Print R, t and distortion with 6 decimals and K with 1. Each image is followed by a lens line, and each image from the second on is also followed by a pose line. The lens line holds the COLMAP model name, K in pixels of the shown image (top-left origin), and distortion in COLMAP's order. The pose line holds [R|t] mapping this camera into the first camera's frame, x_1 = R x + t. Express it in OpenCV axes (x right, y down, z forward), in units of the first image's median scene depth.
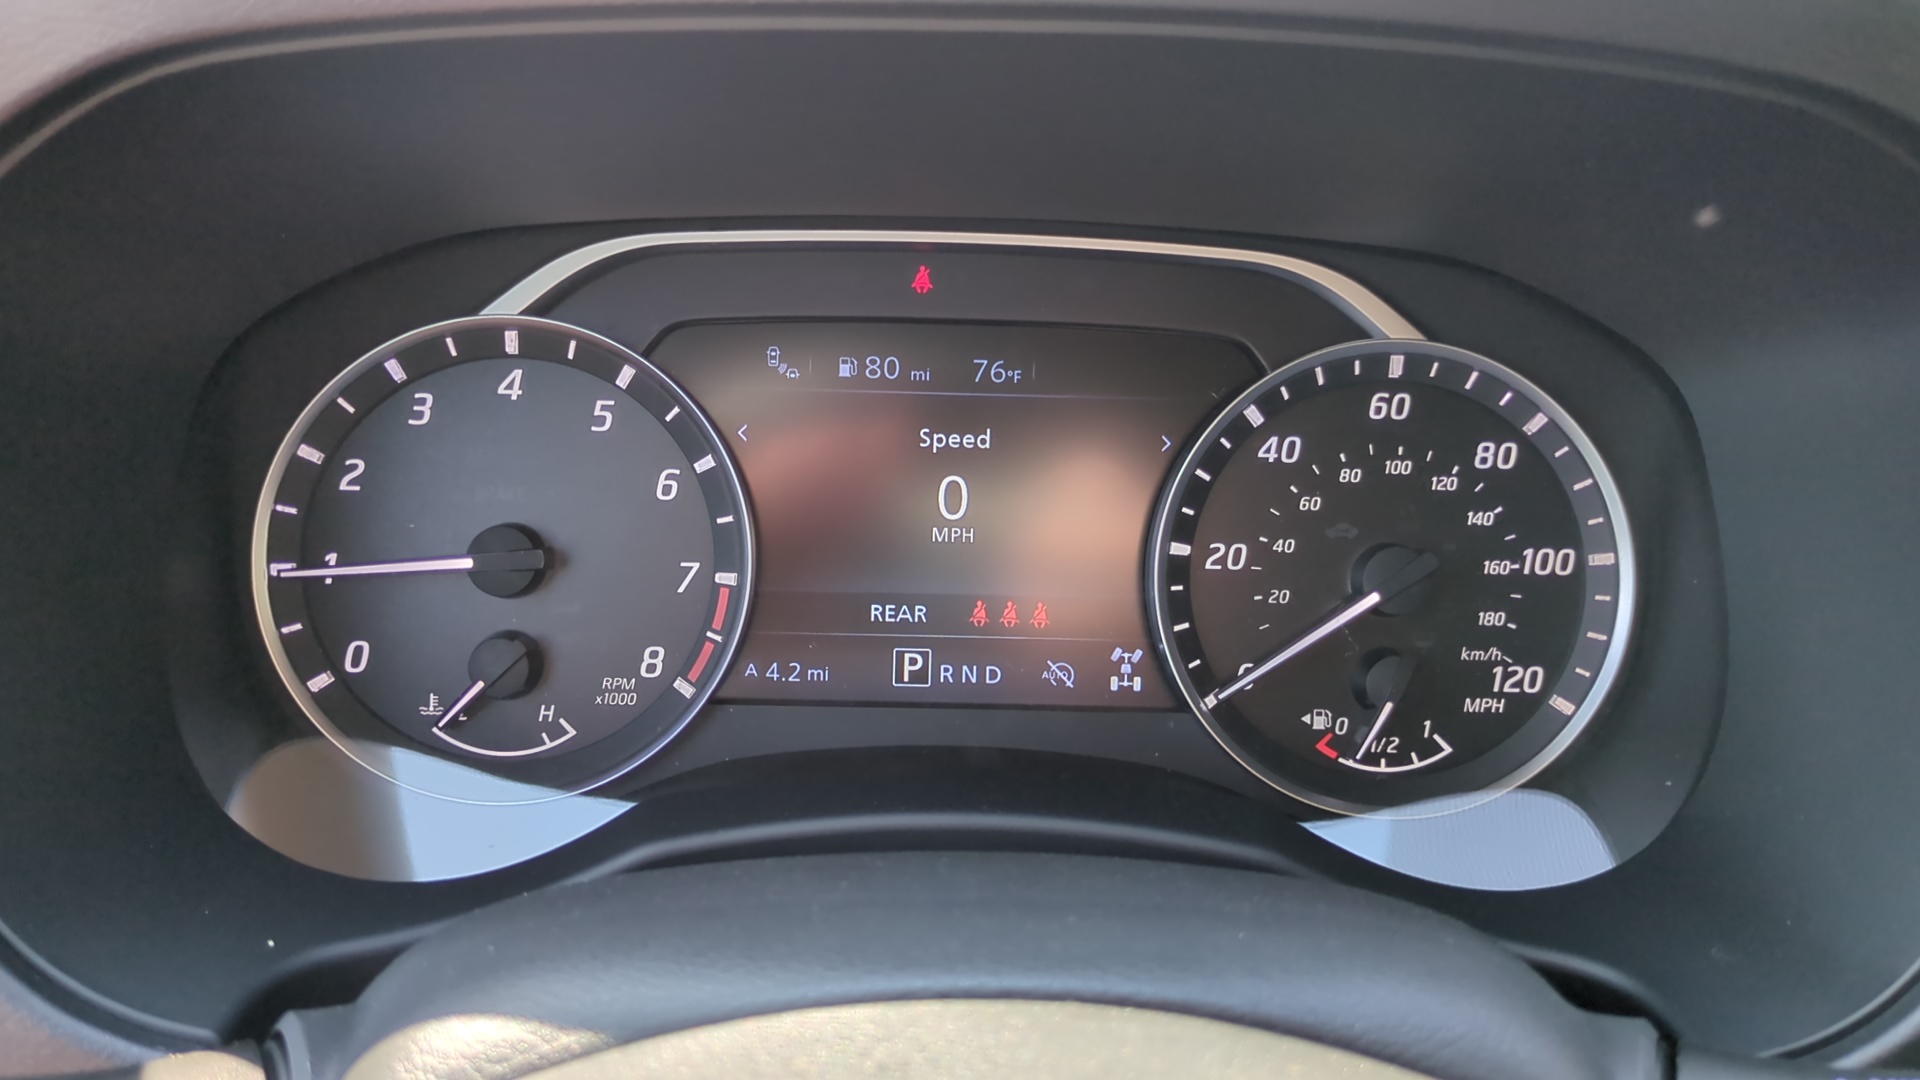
lens RADIAL K [[1605.4, 0, 966.3], [0, 1605.4, 543.9], [0, 0, 1]] dist [0.060109, -0.120665]
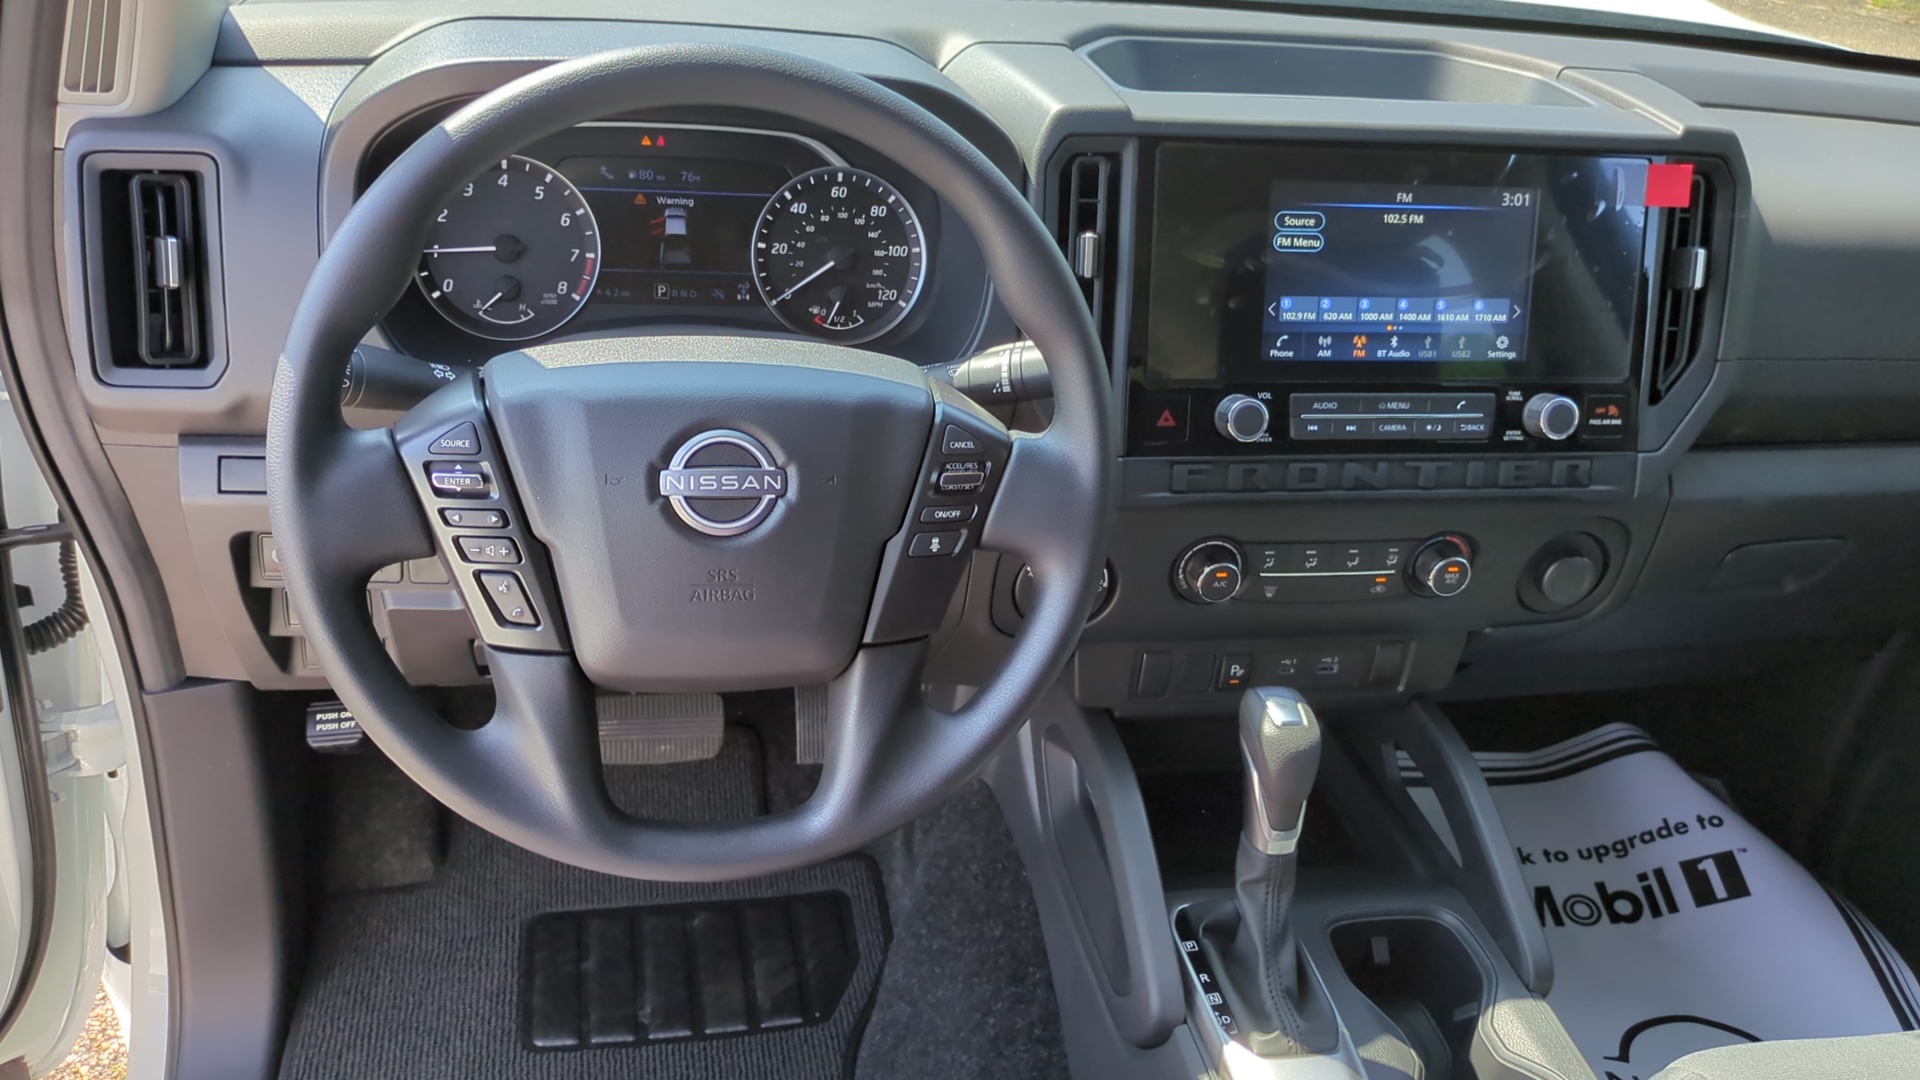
lens RADIAL K [[1584.5, 0, 952.8], [0, 1584.5, 531.4], [0, 0, 1]] dist [0.009440, 0.000498]
pose [[0.982889, -0.029771, 0.181777, -0.049139], [0.004277, 0.990275, 0.139061, 0.109328], [-0.184149, -0.135904, 0.973457, -1.702058]]
